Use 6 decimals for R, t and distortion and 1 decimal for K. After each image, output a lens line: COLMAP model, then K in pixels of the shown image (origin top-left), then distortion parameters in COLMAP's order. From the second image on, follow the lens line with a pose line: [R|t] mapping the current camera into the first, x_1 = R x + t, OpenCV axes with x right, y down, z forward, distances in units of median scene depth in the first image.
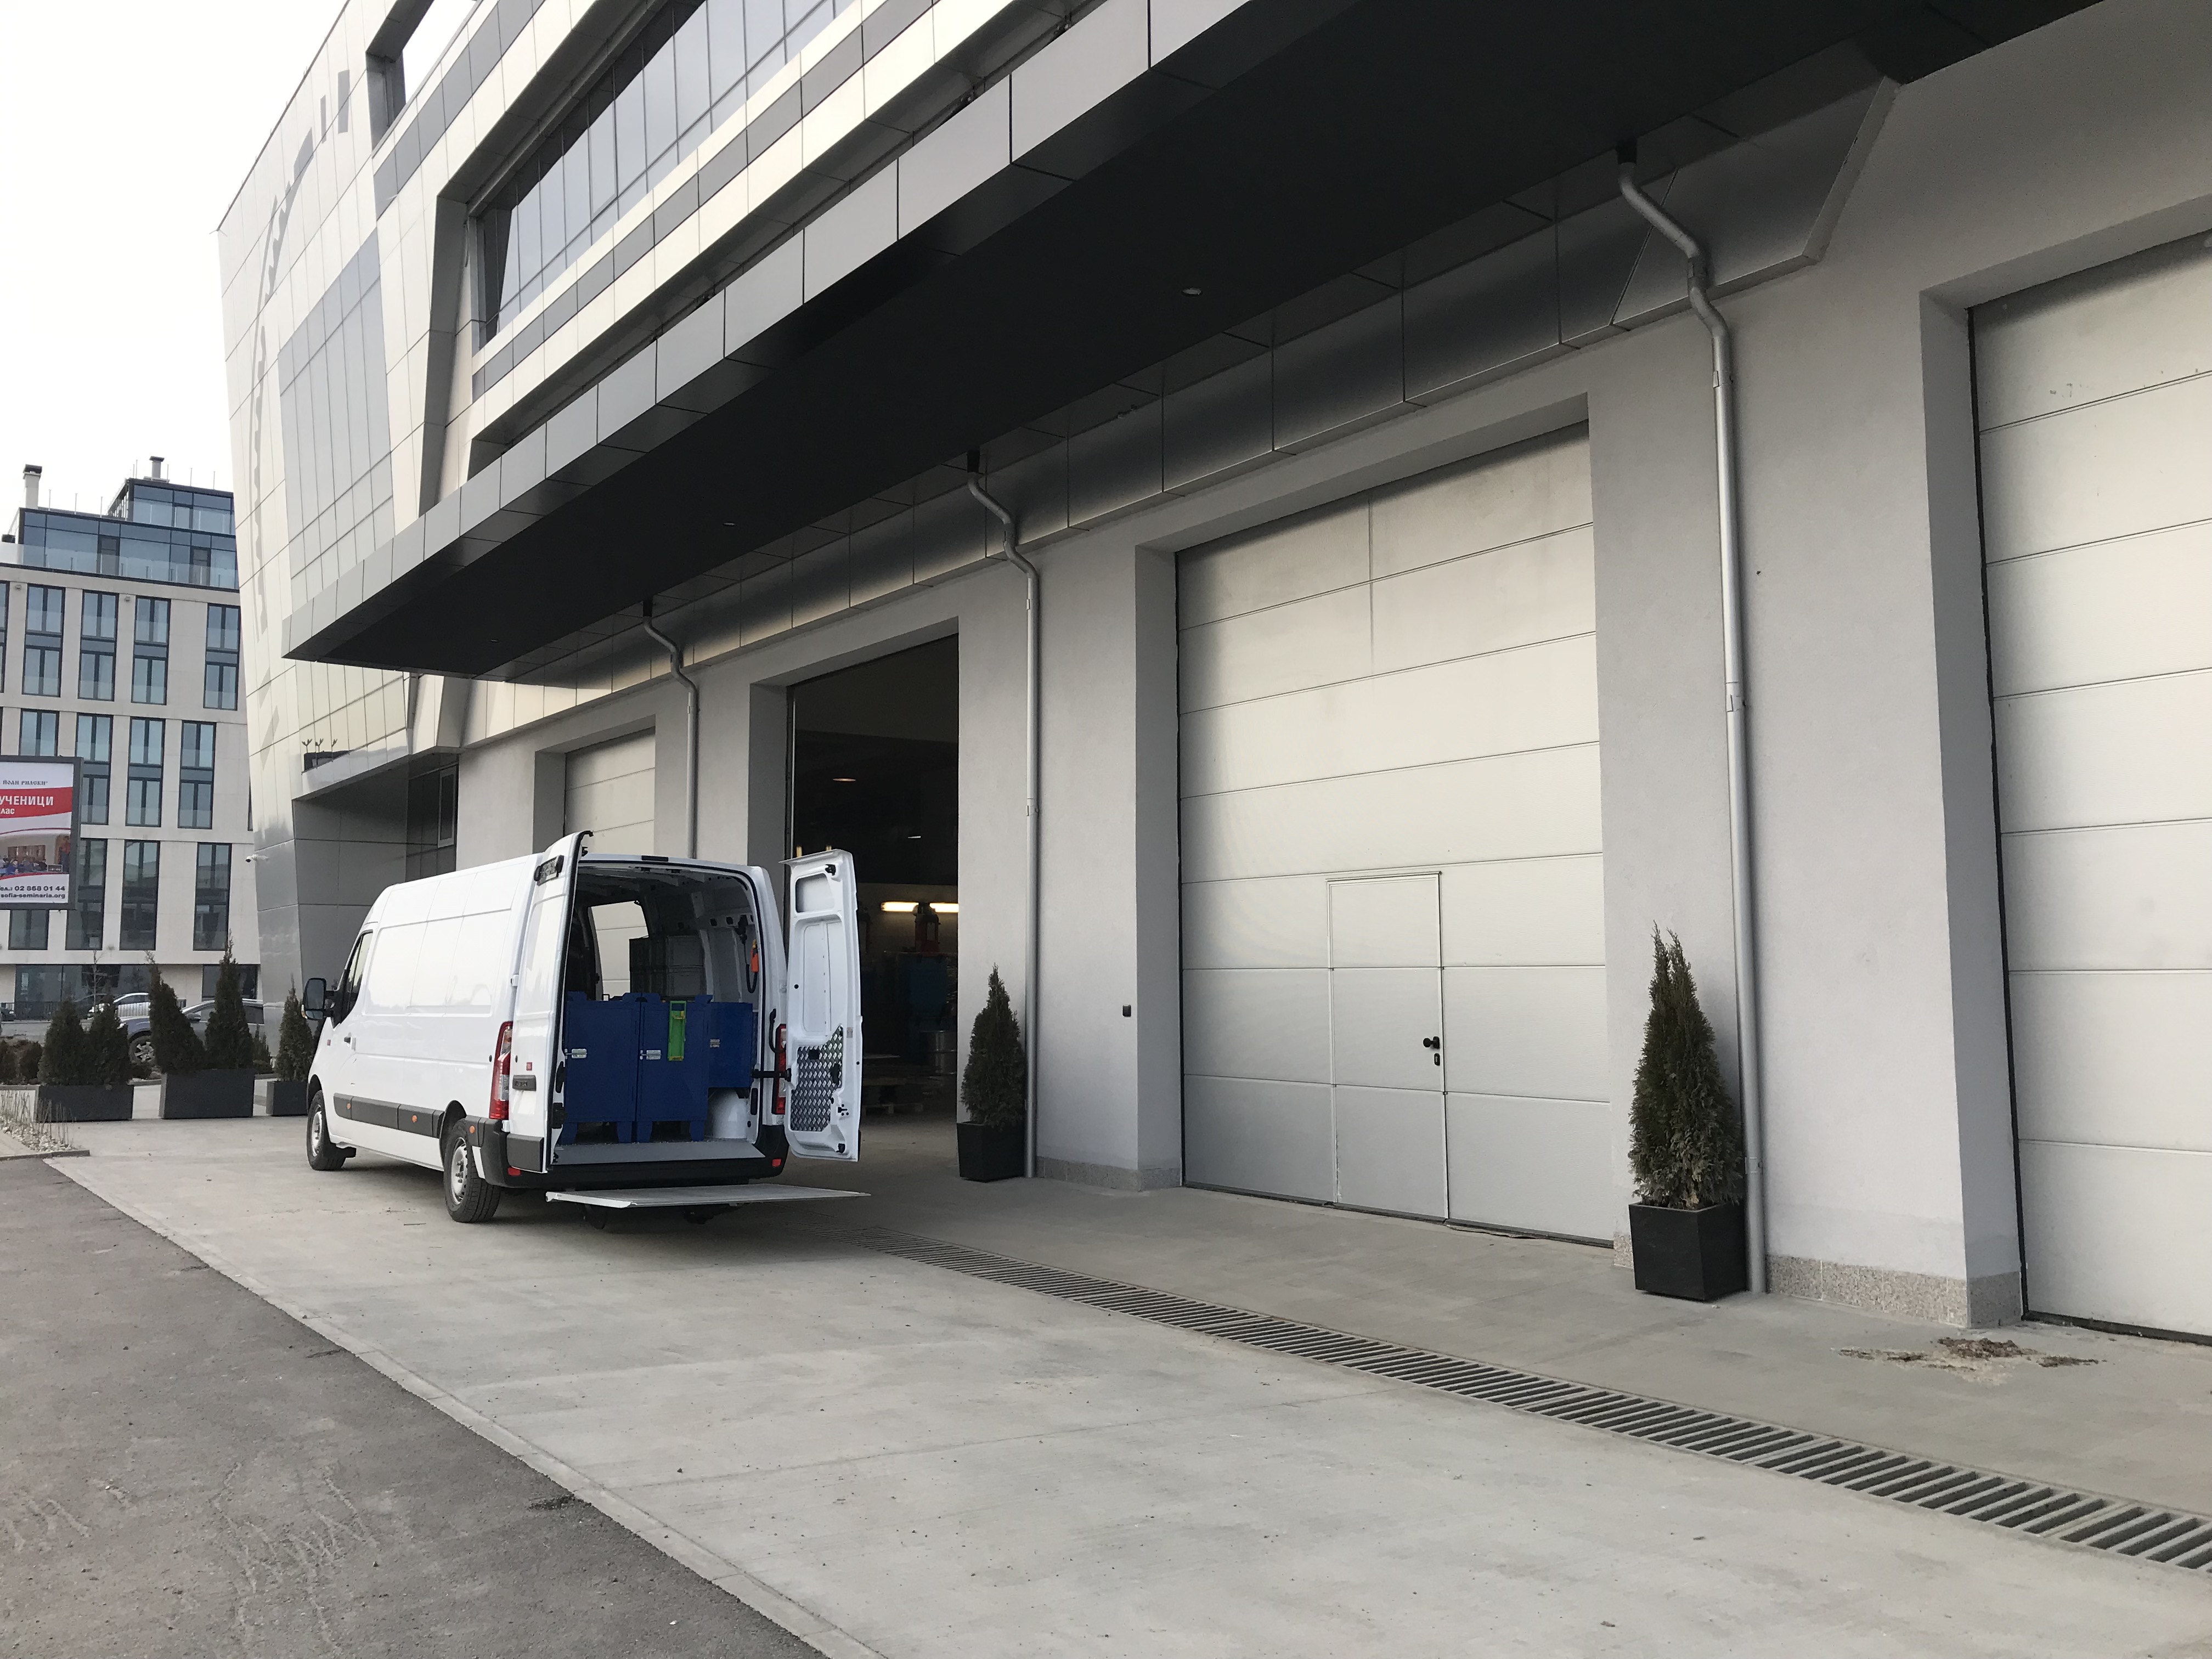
lens RADIAL K [[1843.2, 0, 1119.0], [0, 1843.2, 788.3], [0, 0, 1]] dist [0.050669, -0.012024]
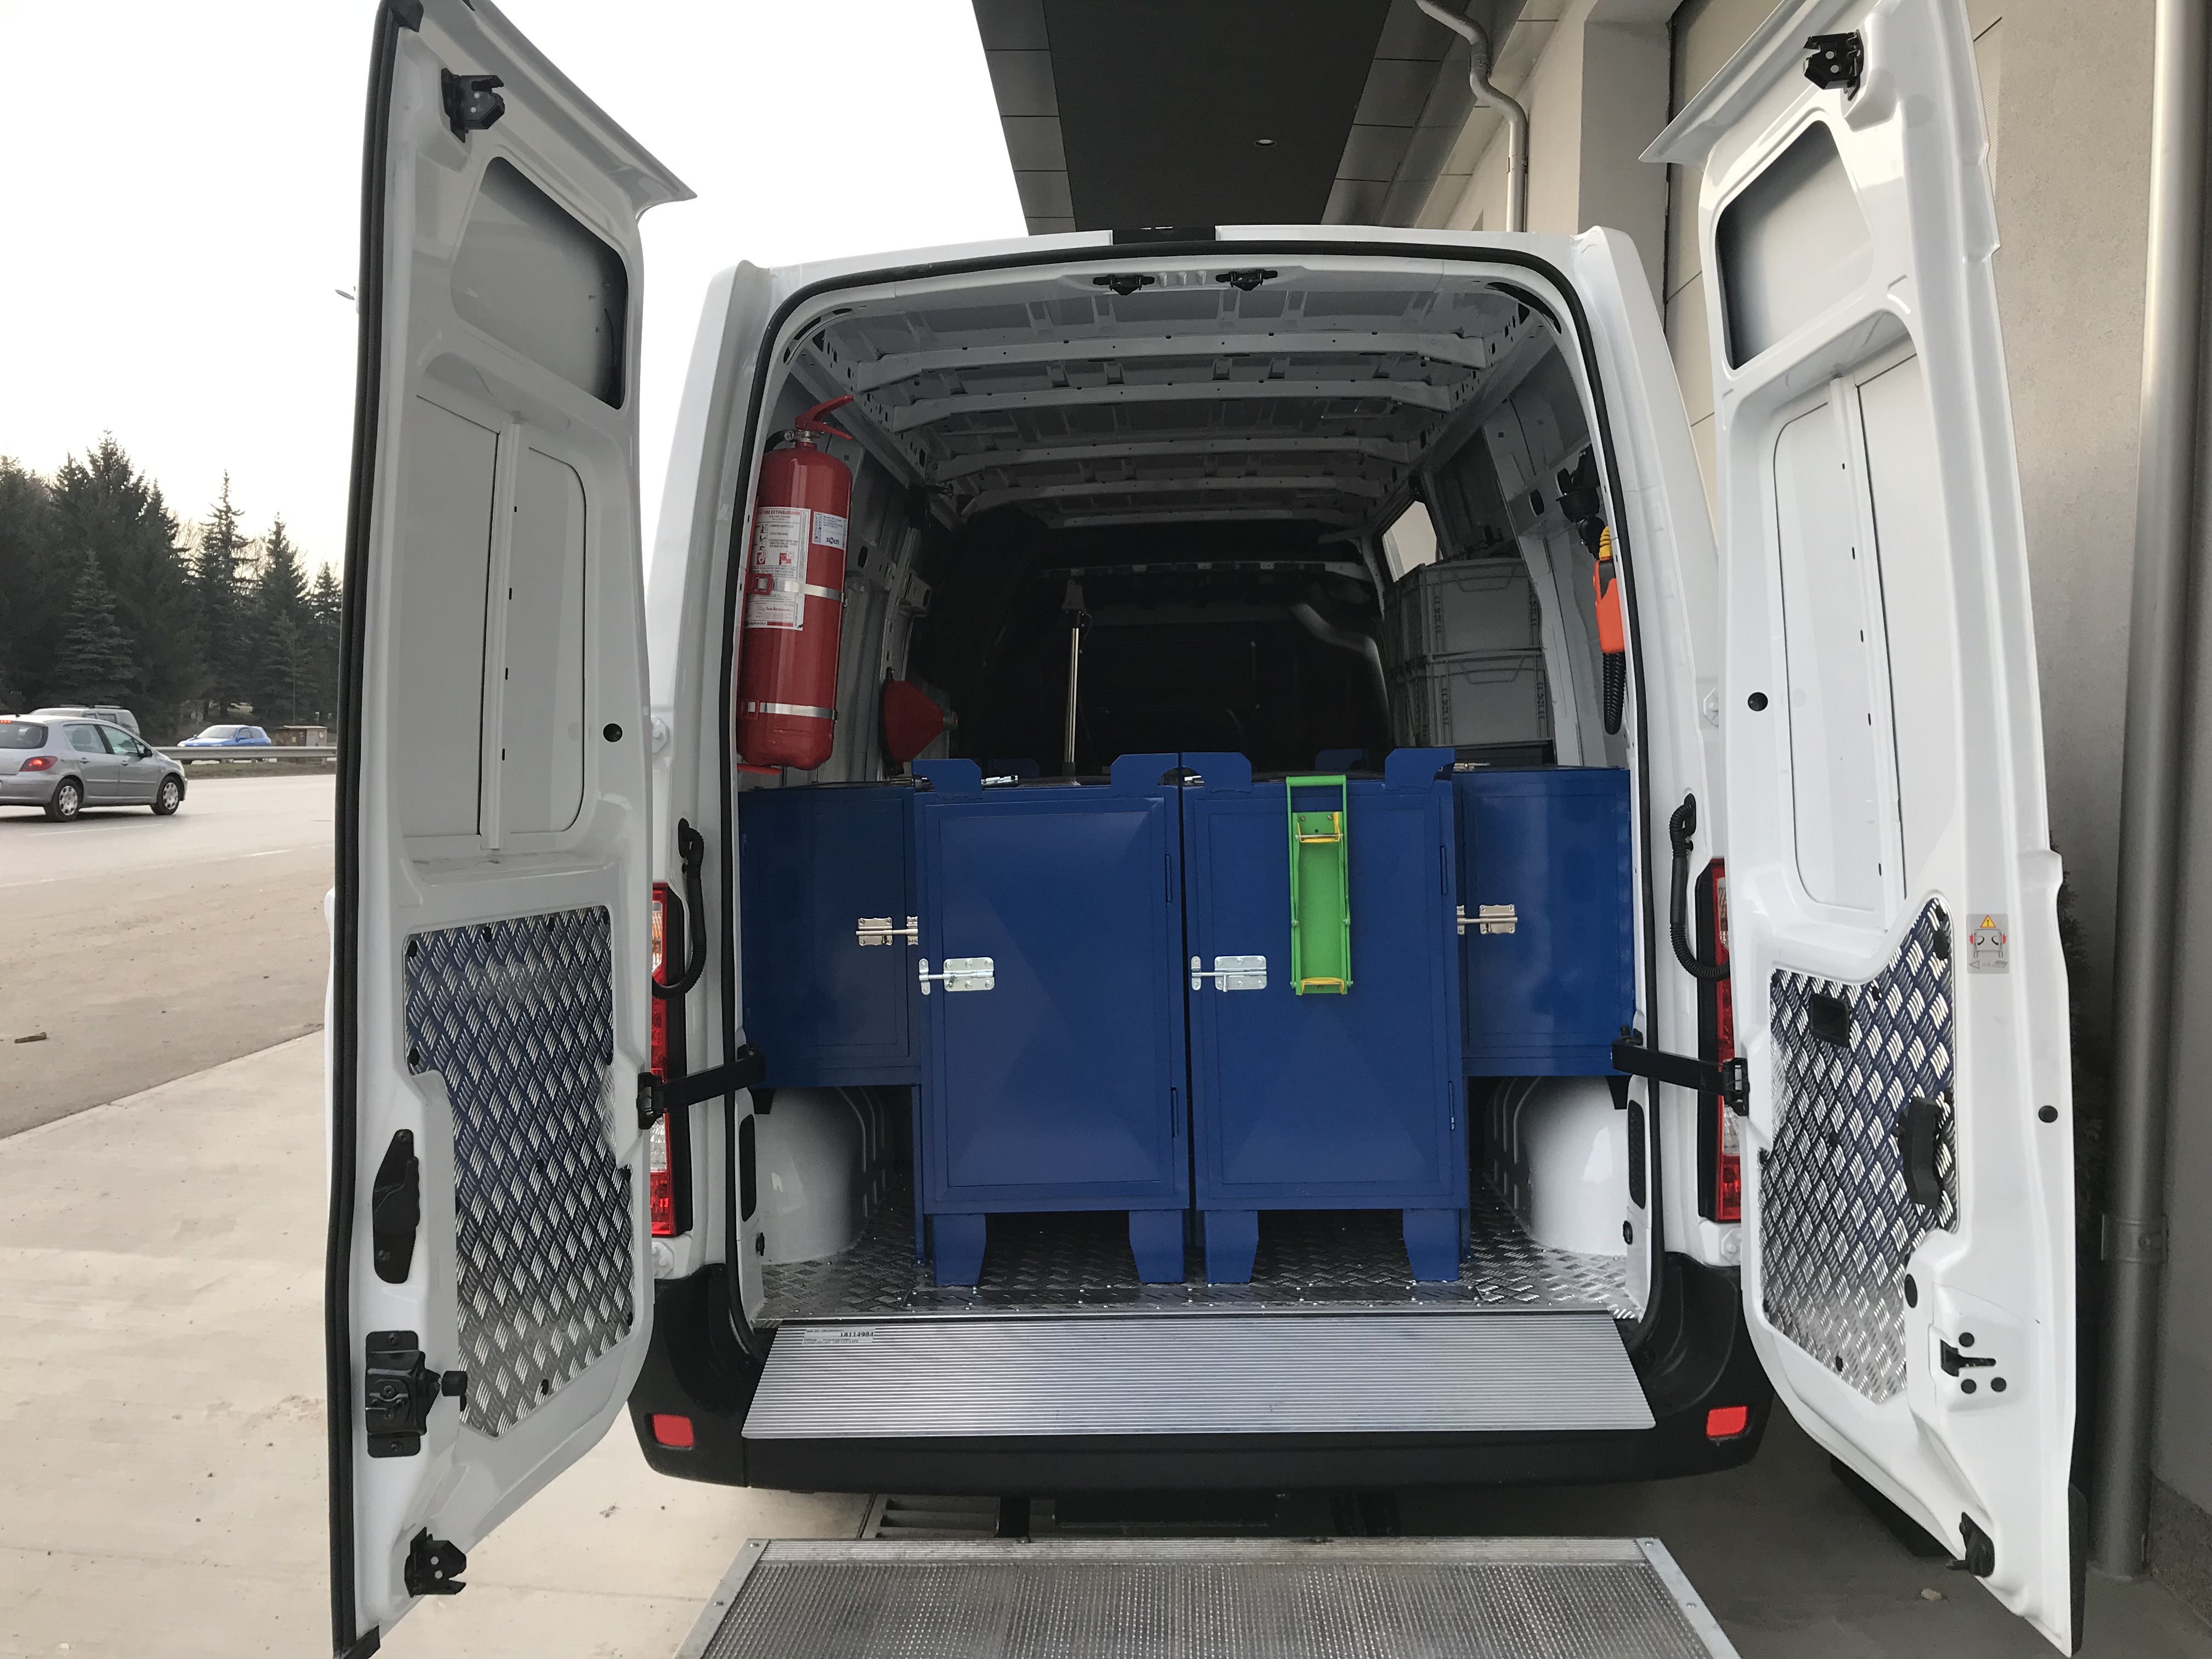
lens RADIAL K [[1897.9, 0, 1094.7], [0, 1897.9, 791.6], [0, 0, 1]] dist [0.182565, -0.403976]
pose [[0.790982, -0.019584, -0.611526, -0.128645], [0.108739, 0.988076, 0.109006, 0.114031], [0.602099, -0.152718, 0.783680, 1.043352]]
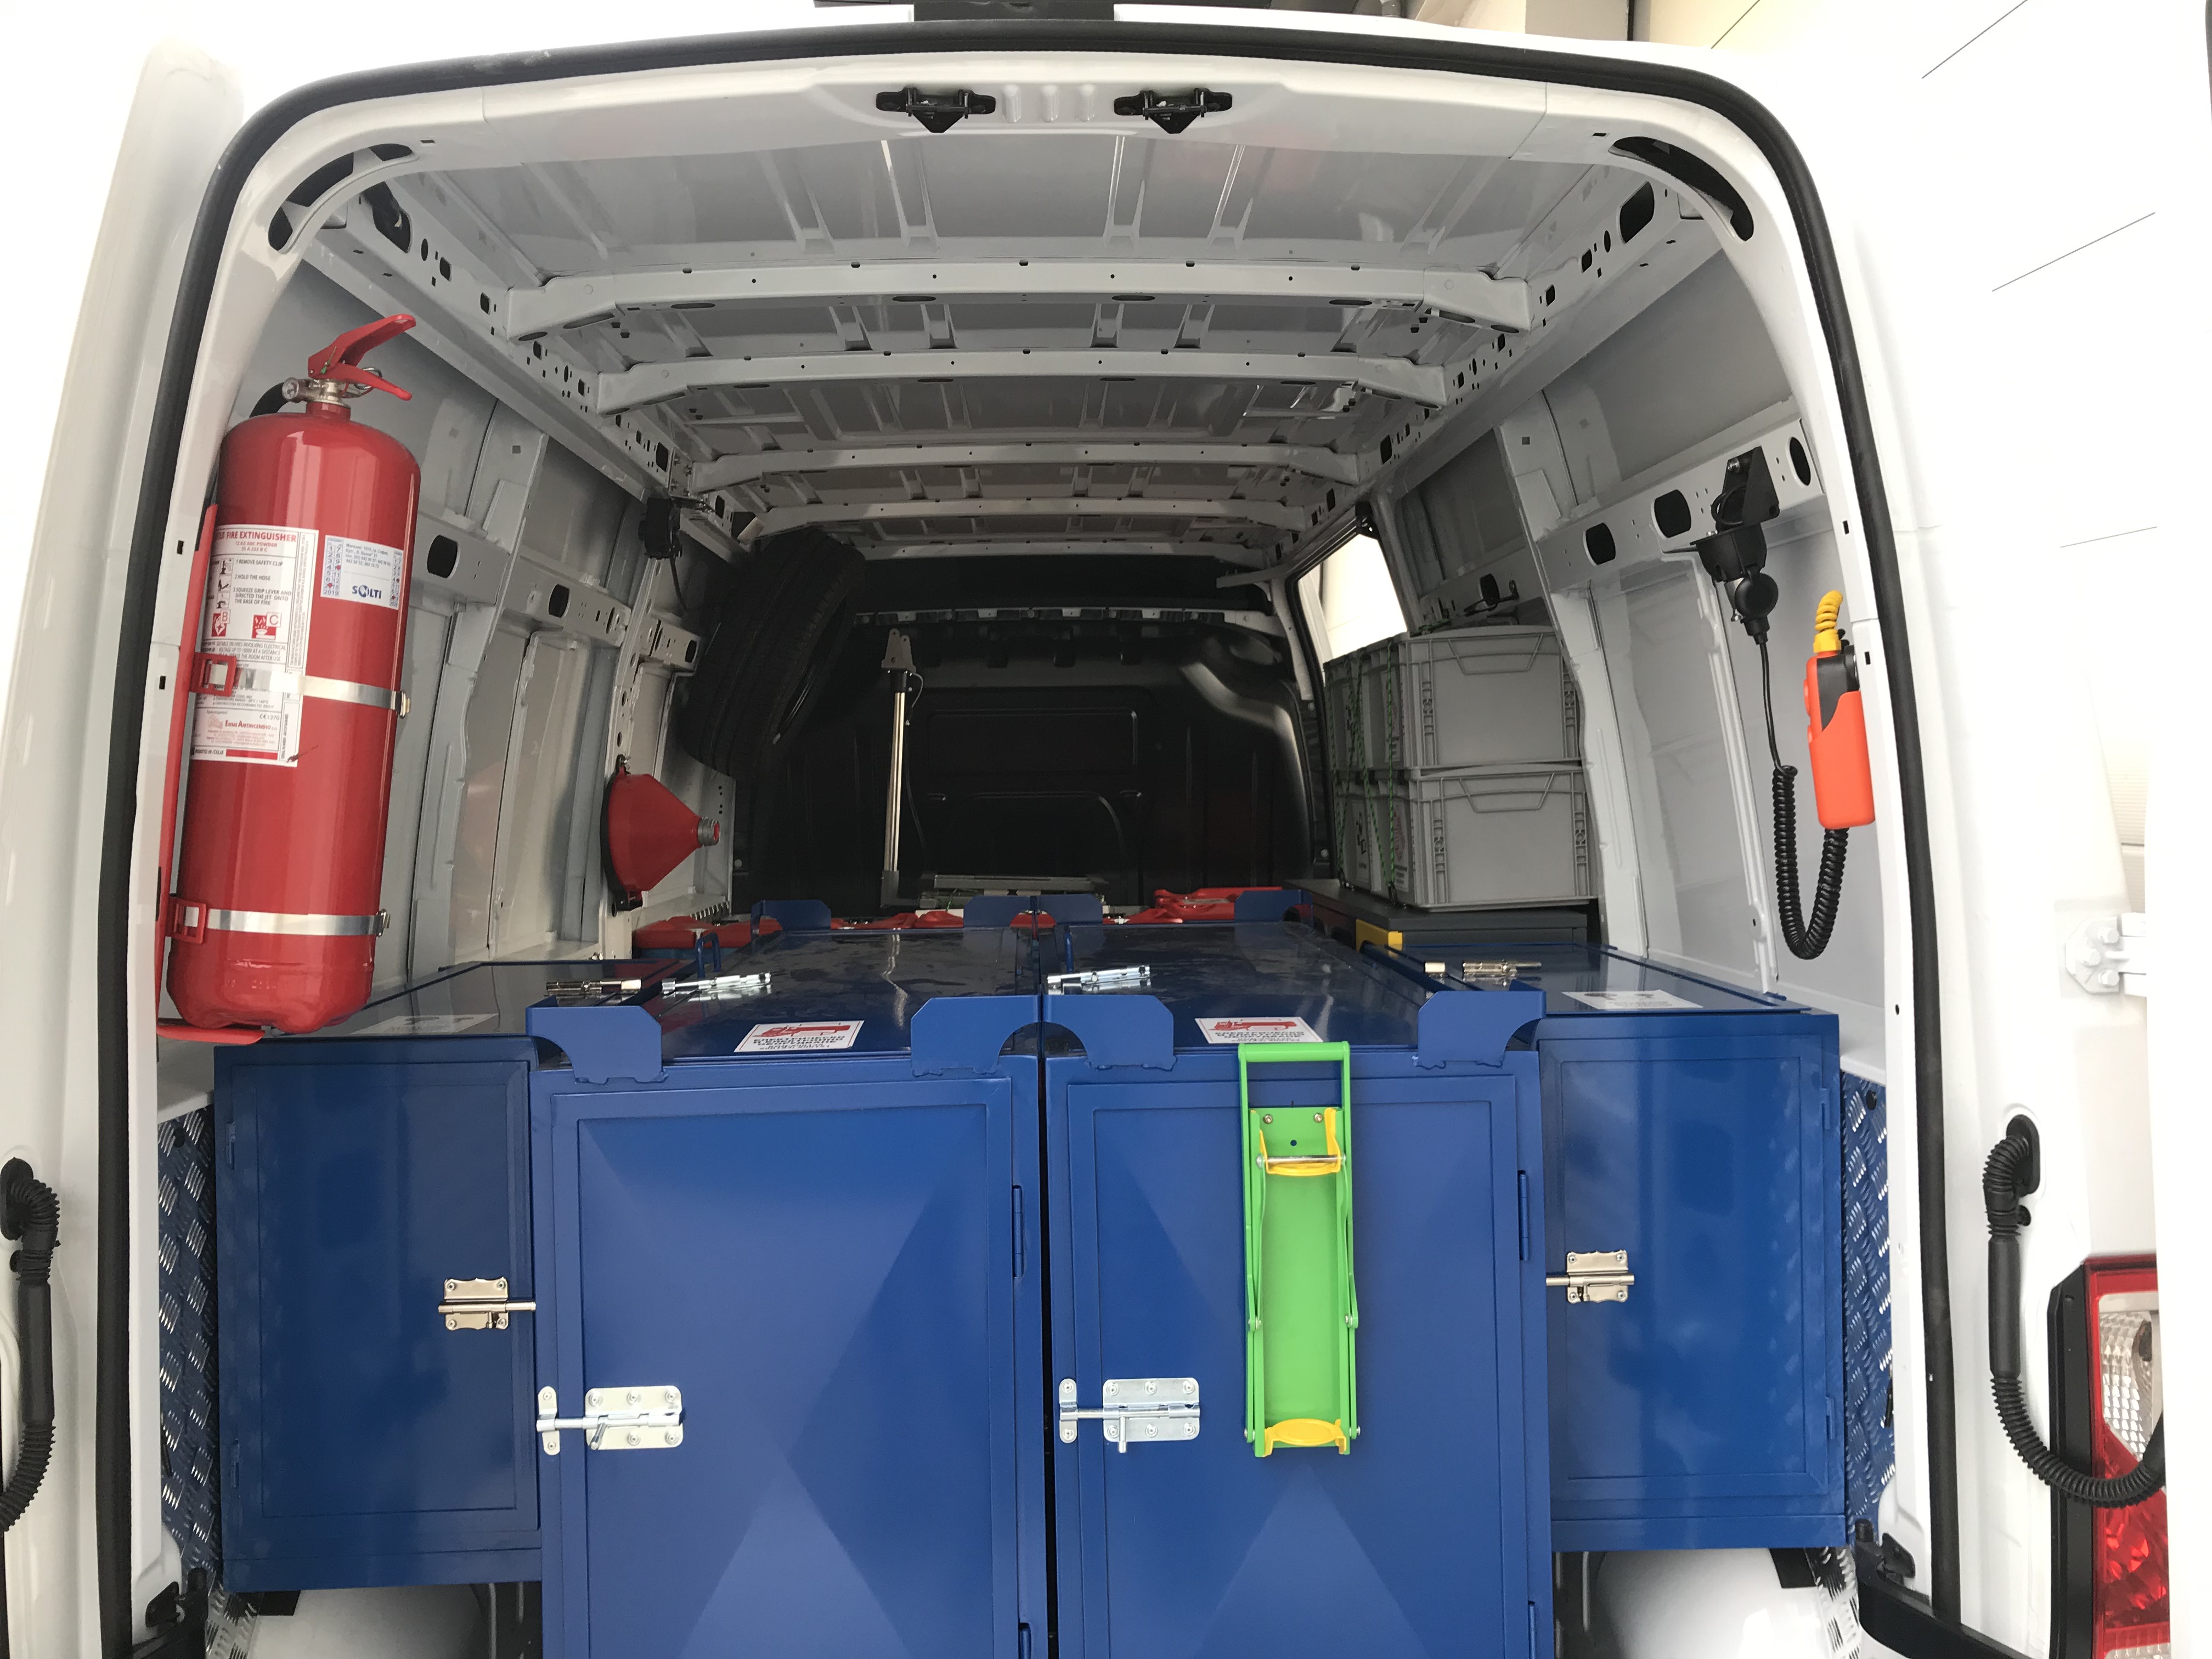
lens RADIAL K [[1843.2, 0, 1119.0], [0, 1843.2, 788.3], [0, 0, 1]] dist [0.050669, -0.012024]
pose [[0.842789, -0.020380, -0.537858, -0.235029], [0.092300, 0.989953, 0.107117, 0.107058], [0.530271, -0.139921, 0.836202, 1.196995]]
